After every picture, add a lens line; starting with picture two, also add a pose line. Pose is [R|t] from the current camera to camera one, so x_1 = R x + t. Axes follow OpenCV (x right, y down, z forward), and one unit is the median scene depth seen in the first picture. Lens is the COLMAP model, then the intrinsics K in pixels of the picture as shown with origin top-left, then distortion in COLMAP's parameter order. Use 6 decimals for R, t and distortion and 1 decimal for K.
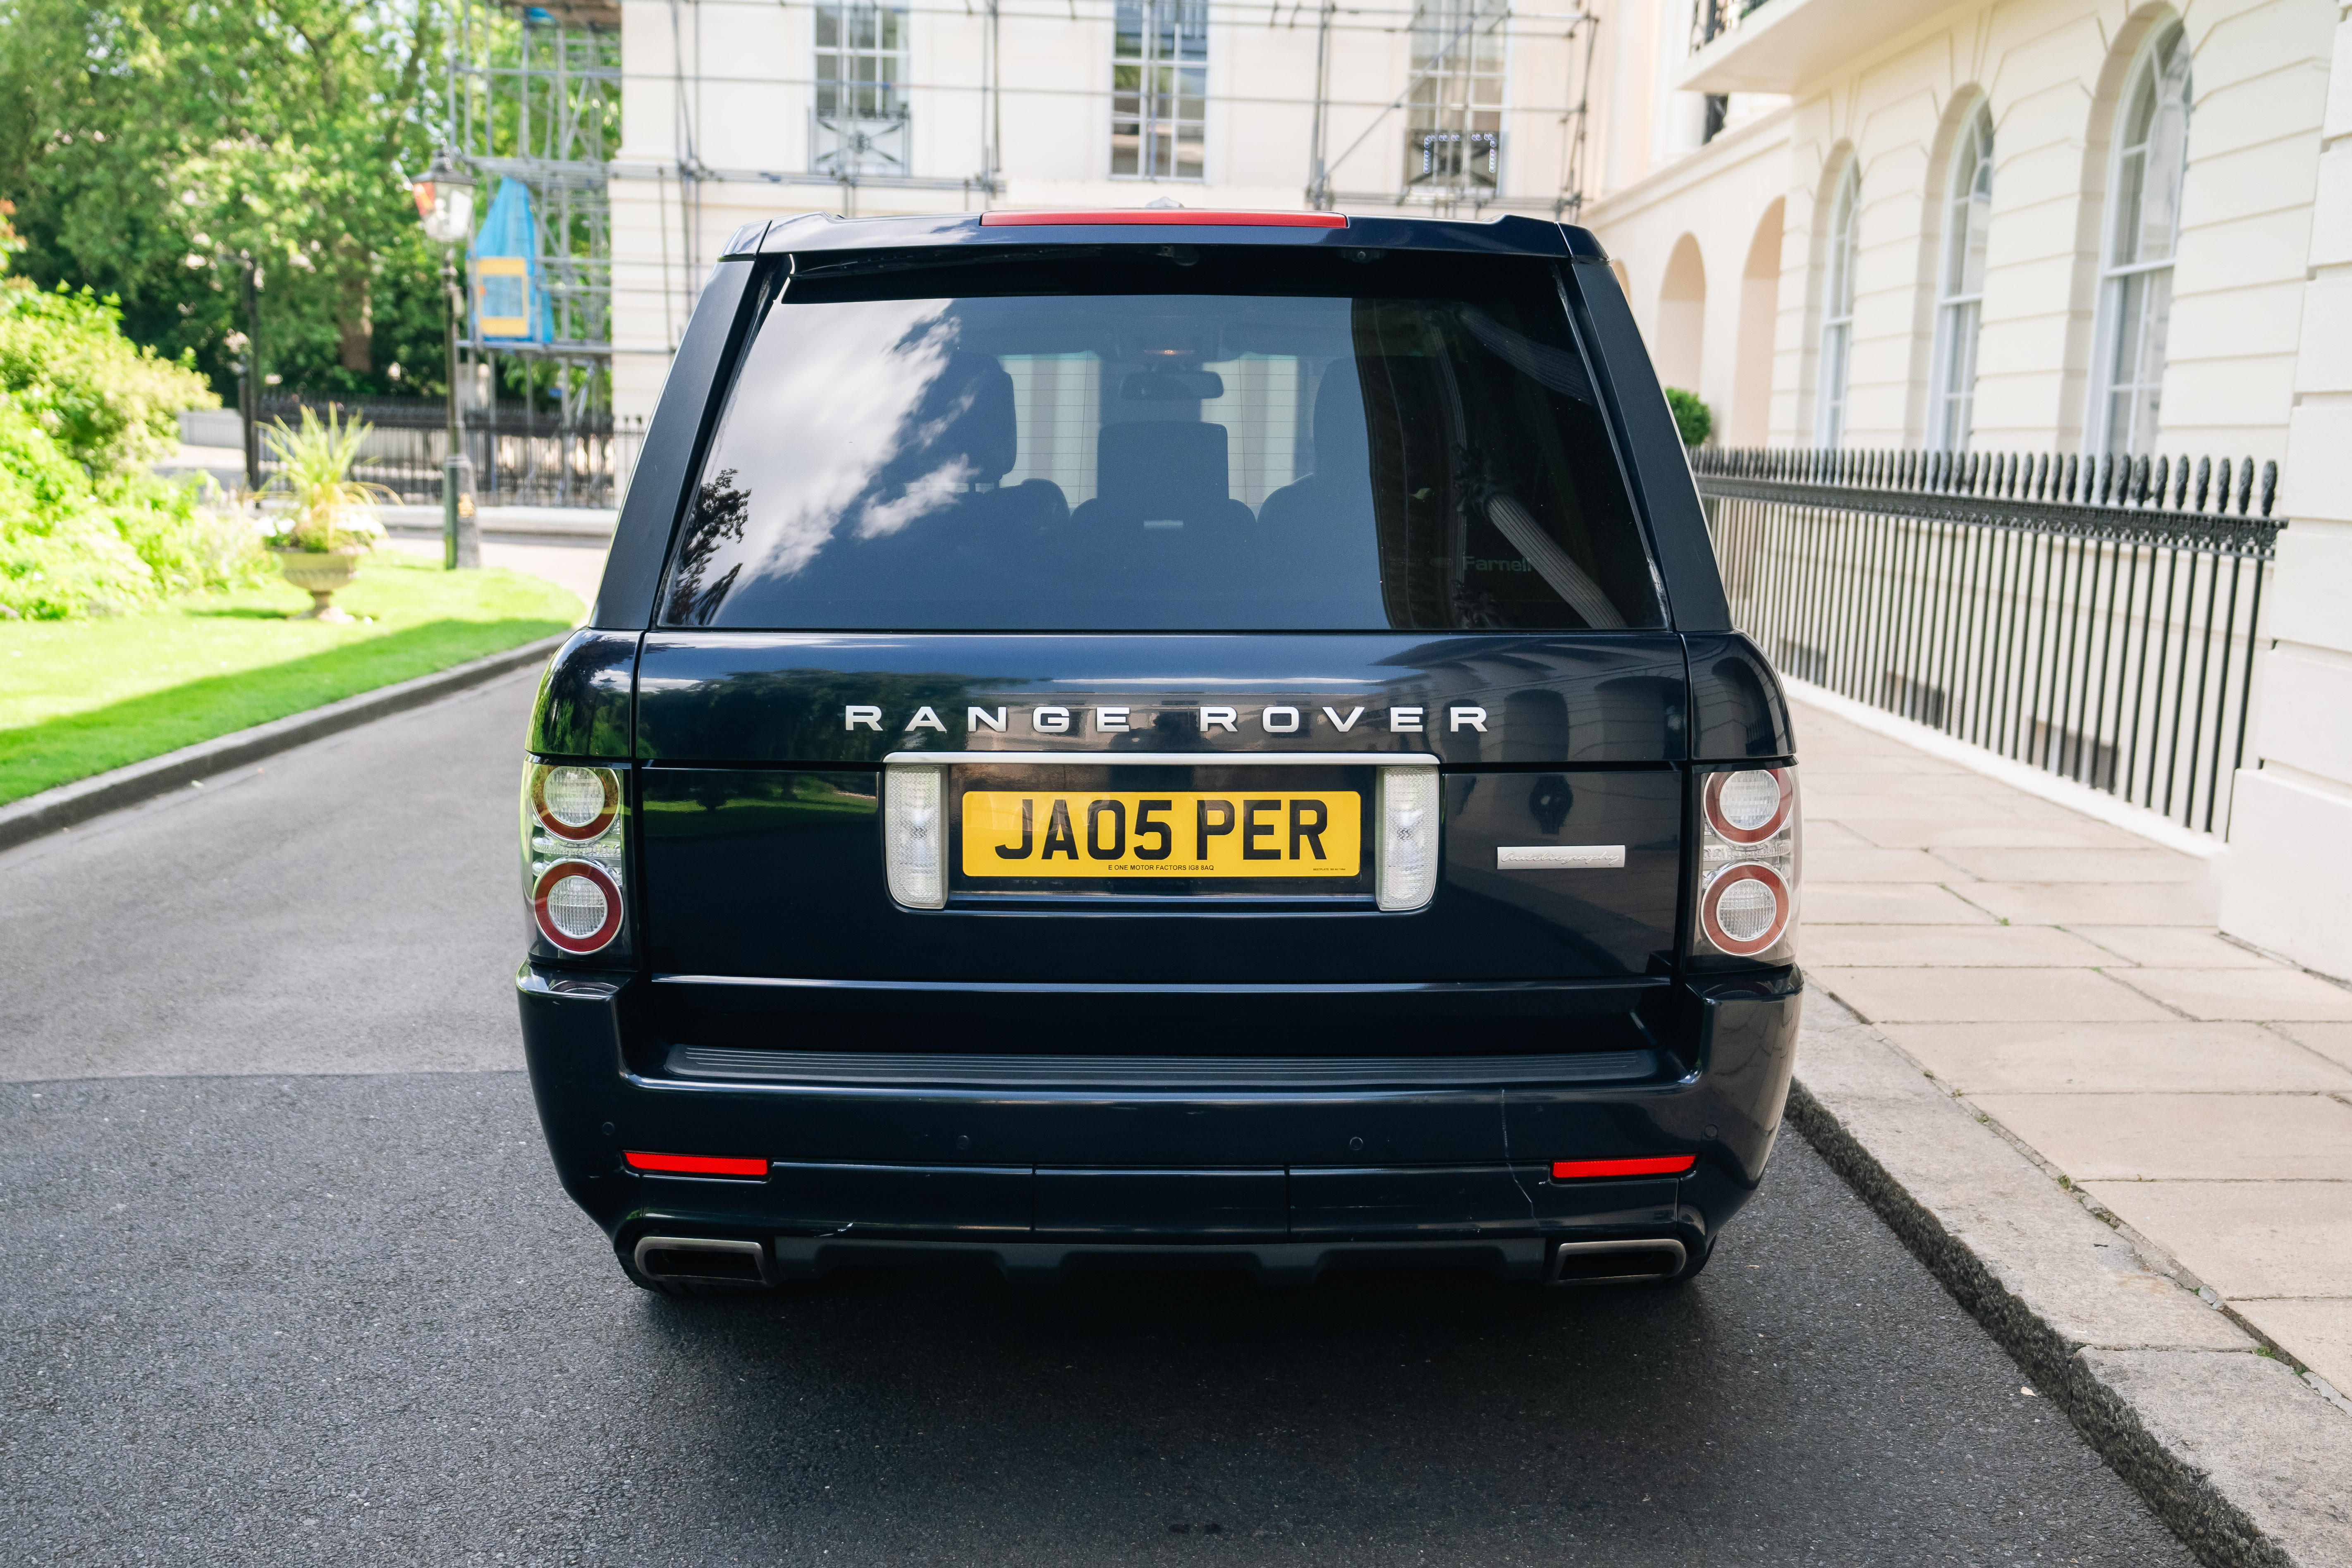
lens RADIAL K [[2382.2, 0, 1191.5], [0, 2382.2, 791.0], [0, 0, 1]] dist [0.025926, 0.000000]
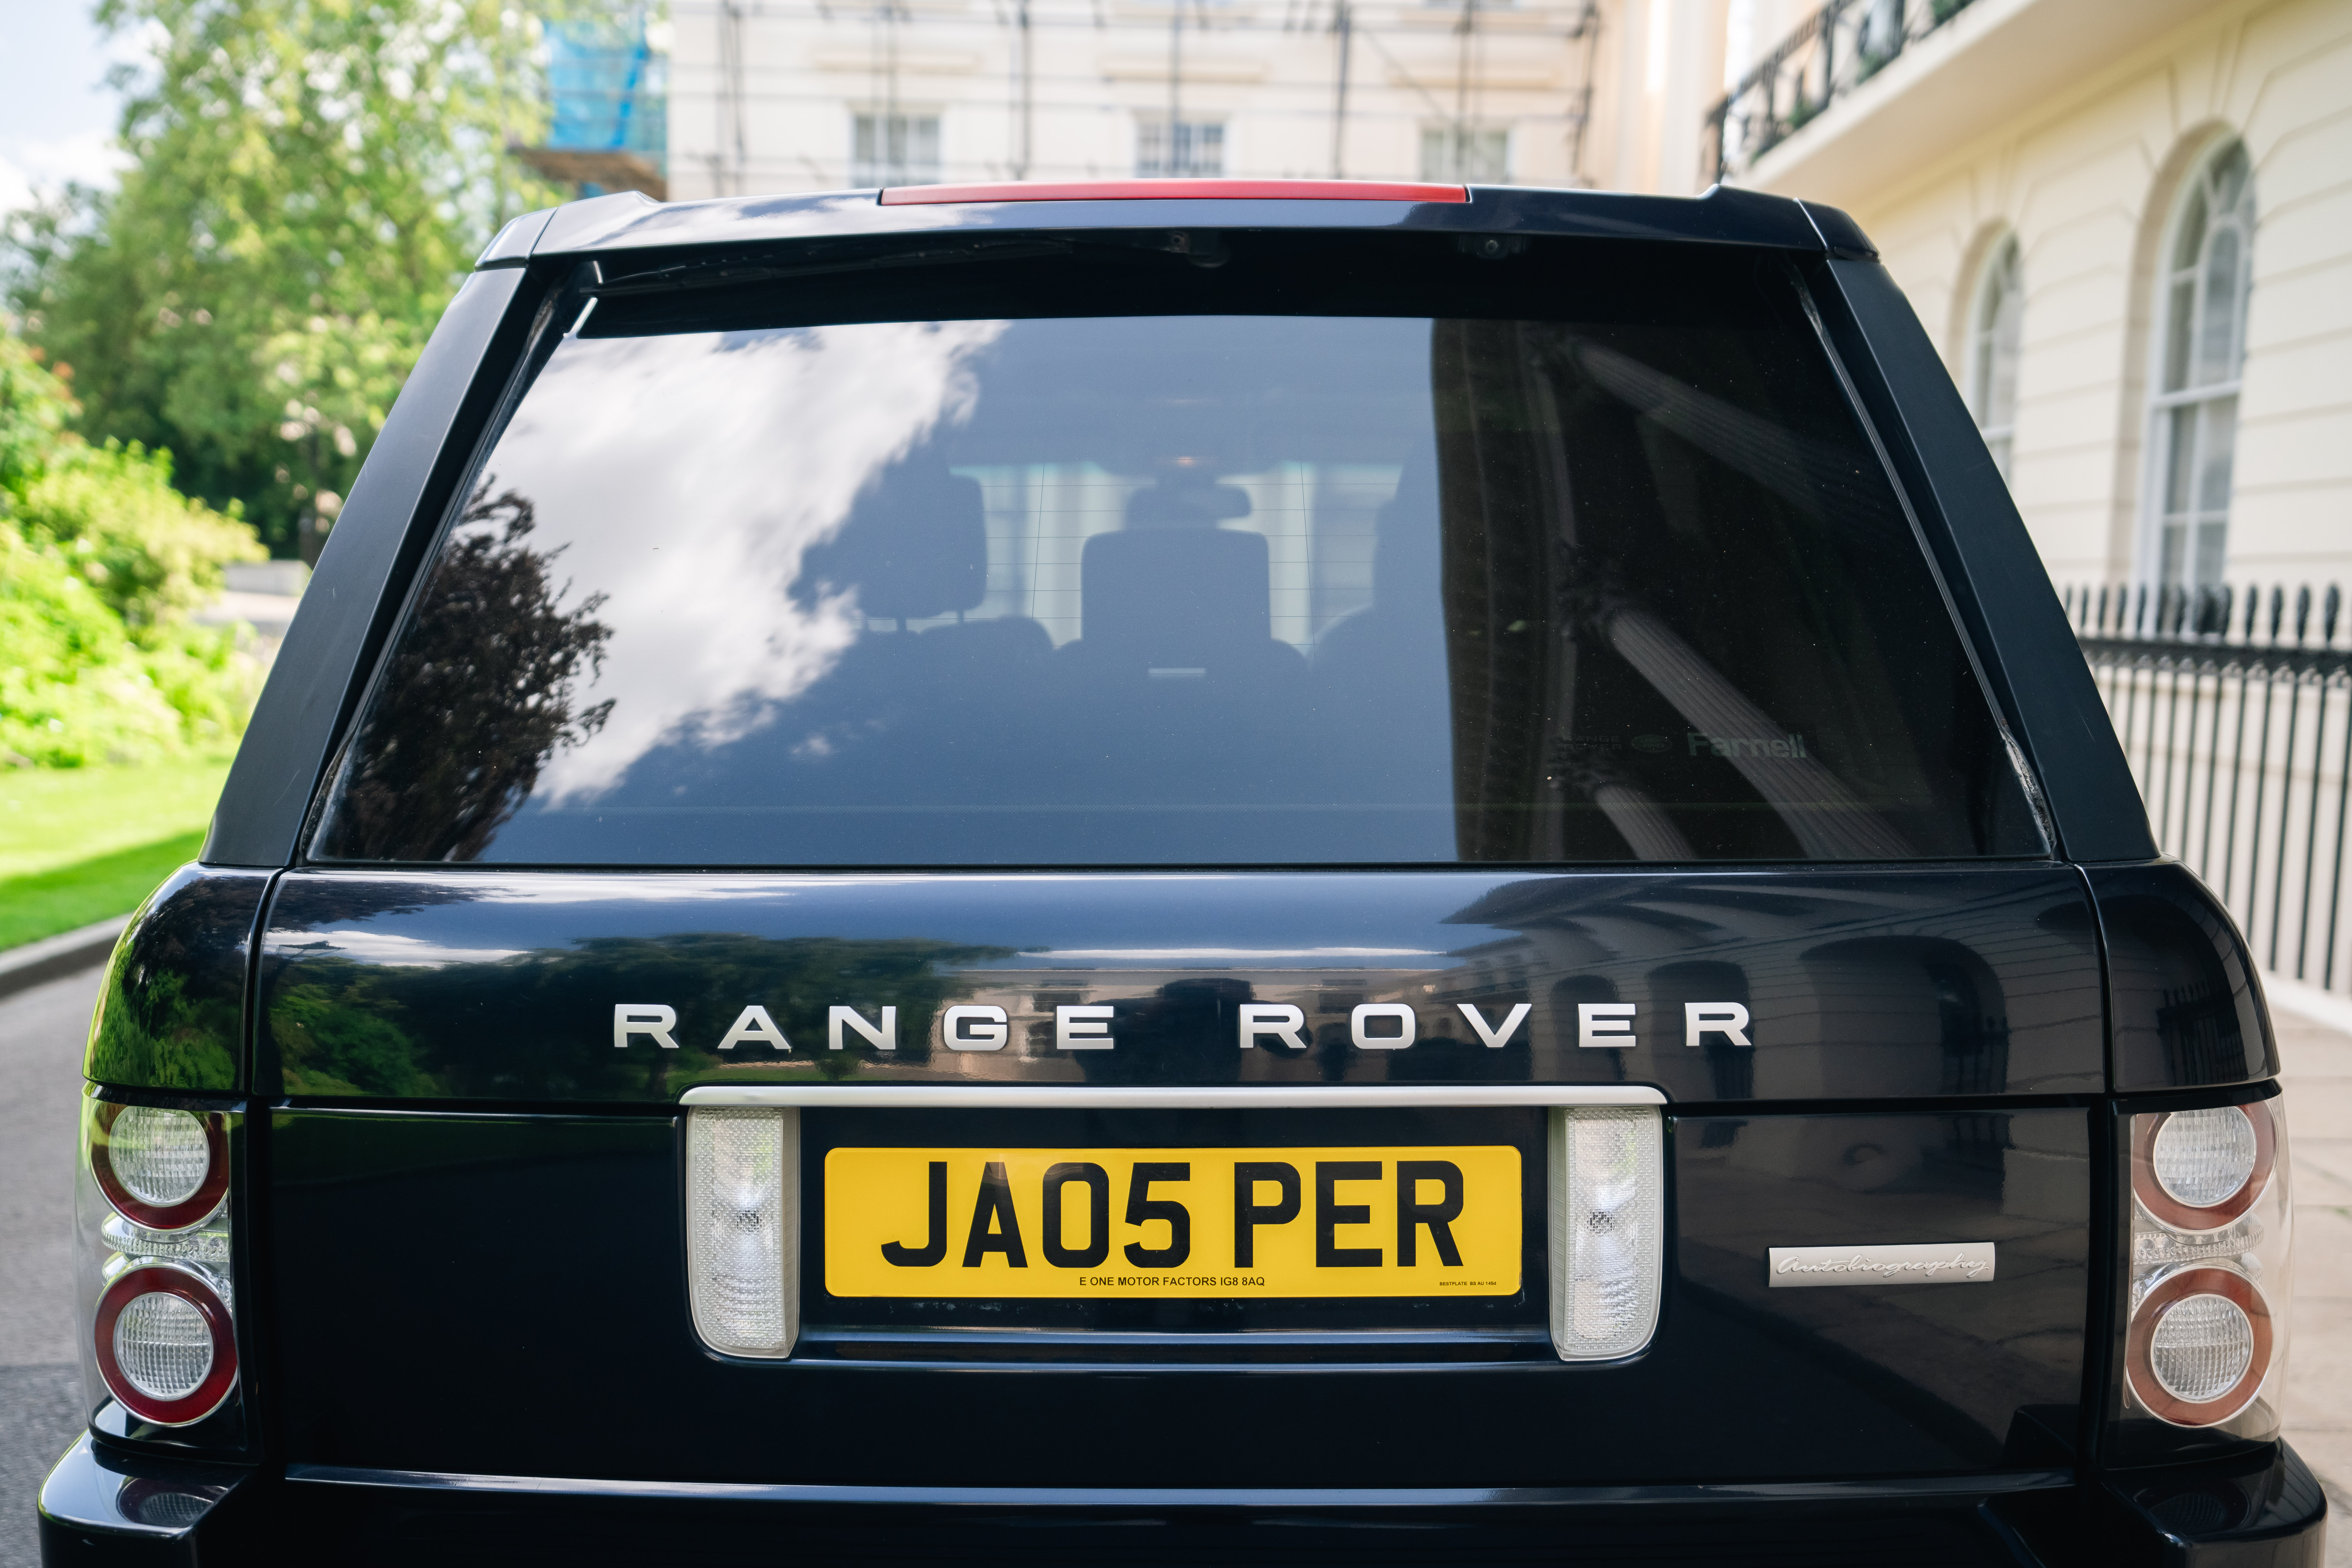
lens RADIAL K [[2327.7, 0, 1166.0], [0, 2327.7, 795.2], [0, 0, 1]] dist [0.063177, 0.000000]
pose [[0.999797, -0.005205, -0.019472, -0.002710], [0.004110, 0.998430, -0.055861, -0.052576], [0.019733, 0.055769, 0.998249, 0.435152]]
